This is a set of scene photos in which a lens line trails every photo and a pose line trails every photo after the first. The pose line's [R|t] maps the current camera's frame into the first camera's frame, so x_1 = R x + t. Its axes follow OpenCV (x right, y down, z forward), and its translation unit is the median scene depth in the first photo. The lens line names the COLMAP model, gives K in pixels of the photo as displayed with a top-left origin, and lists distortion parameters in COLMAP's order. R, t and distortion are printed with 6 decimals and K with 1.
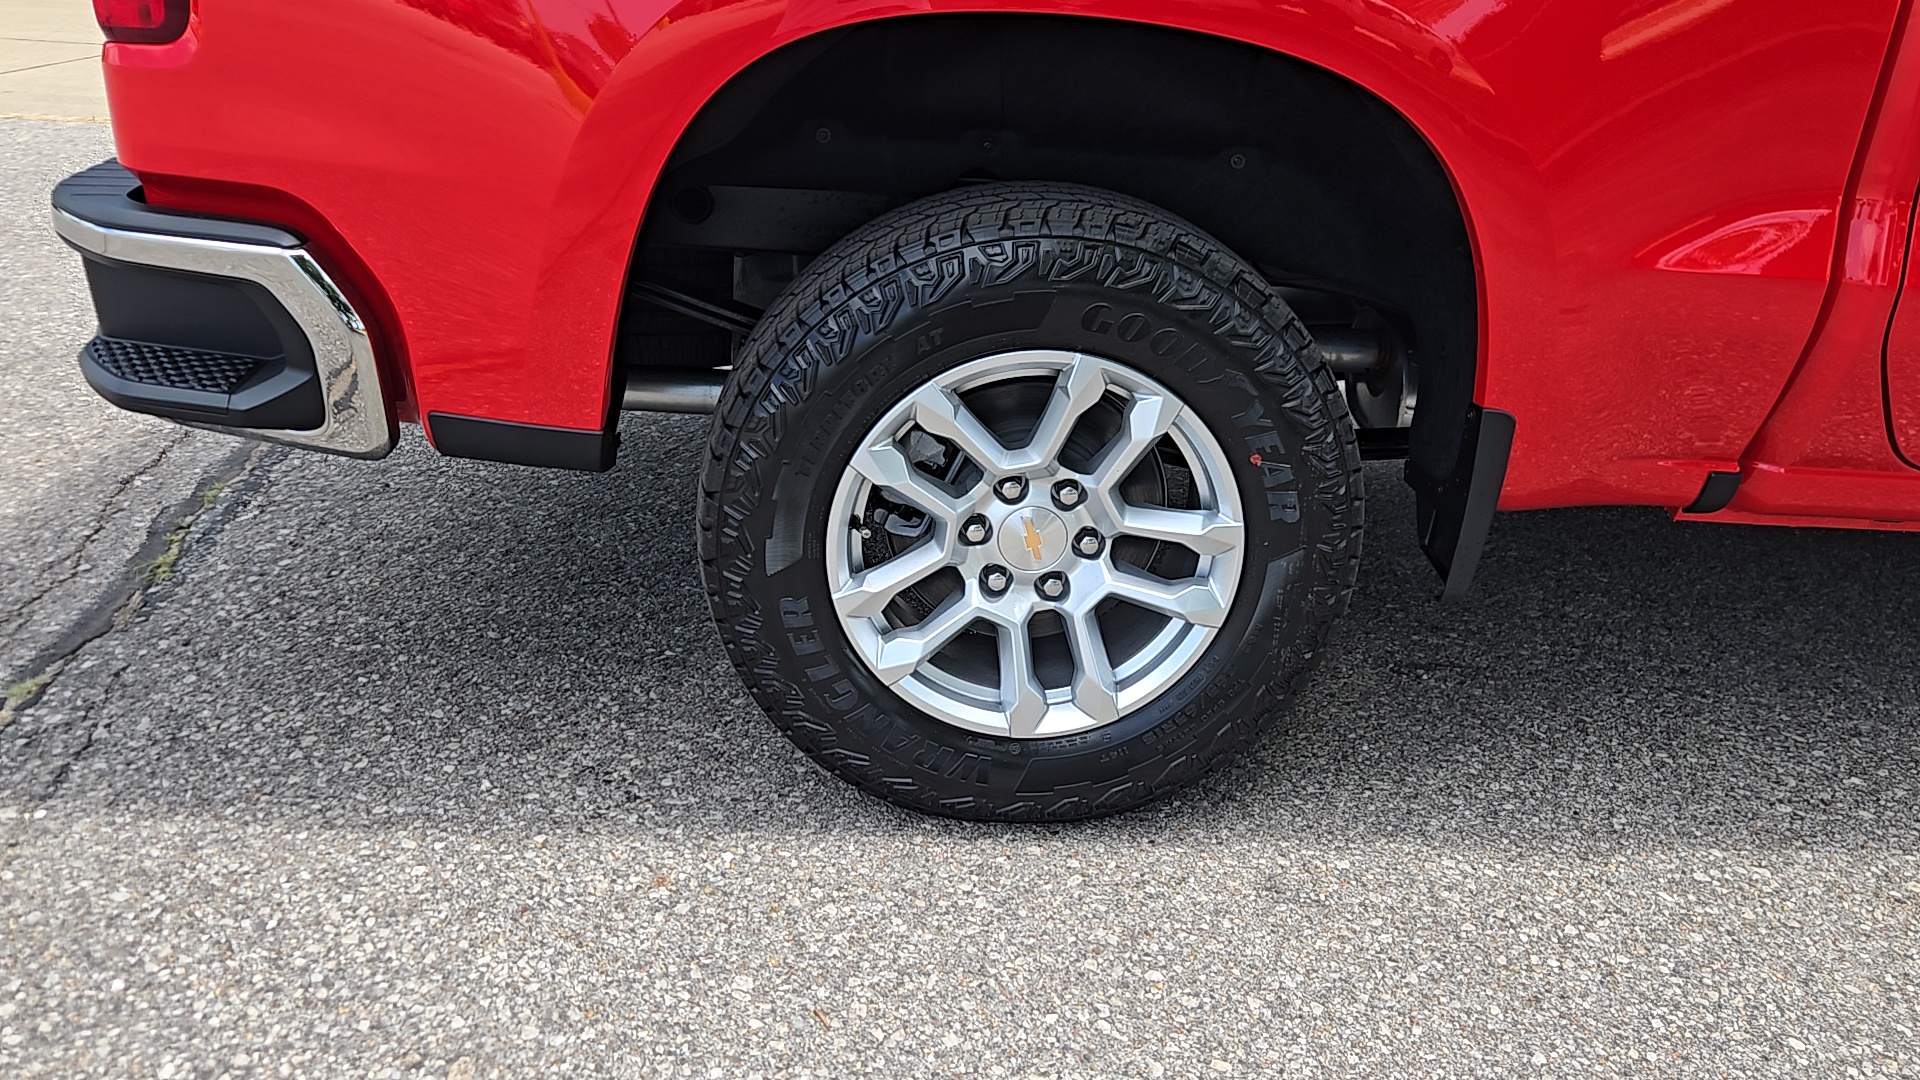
lens RADIAL K [[1596.2, 0, 941.7], [0, 1596.2, 531.1], [0, 0, 1]] dist [0.009786, -0.004779]
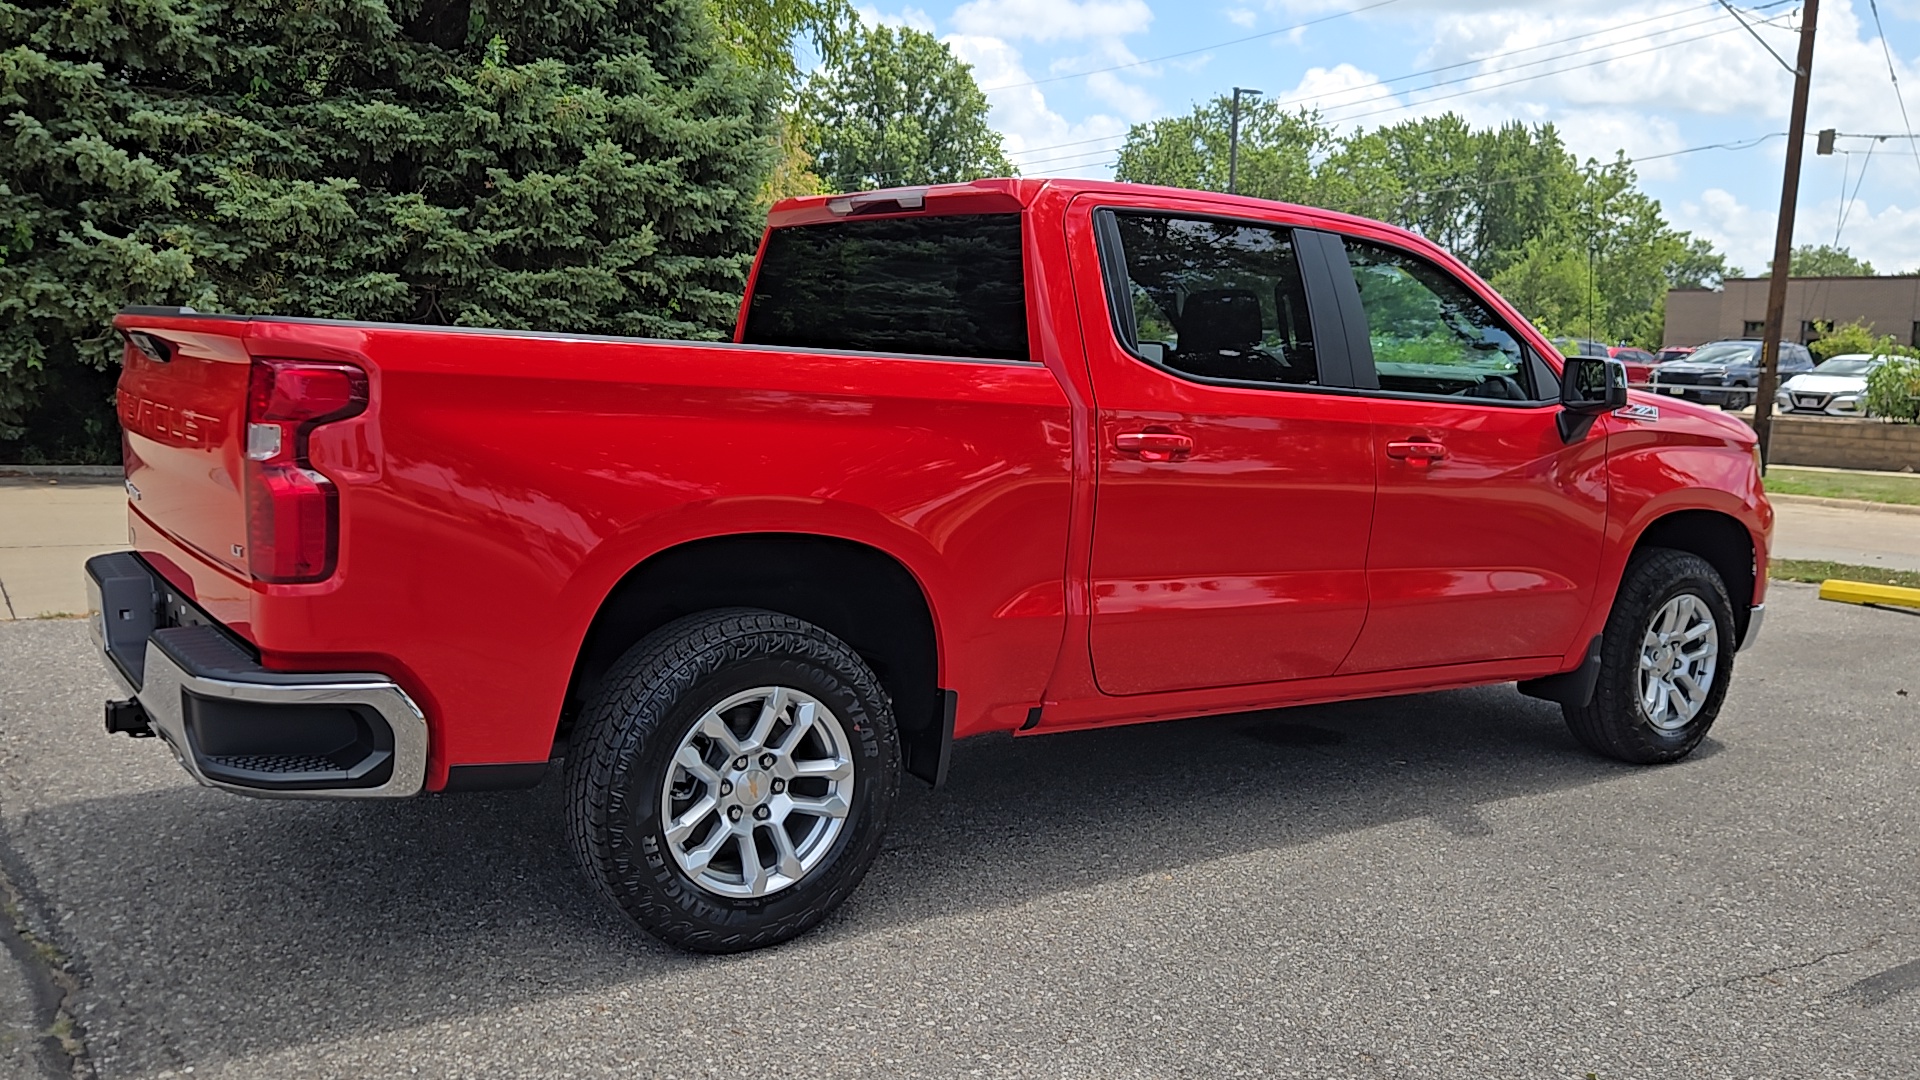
lens RADIAL K [[1596.2, 0, 959.6], [0, 1596.2, 536.4], [0, 0, 1]] dist [0.009786, -0.004779]
pose [[0.845285, -0.076653, 0.528790, -0.732928], [0.197110, 0.964589, -0.175259, 0.100172], [-0.496630, 0.252374, 0.830461, -0.807280]]
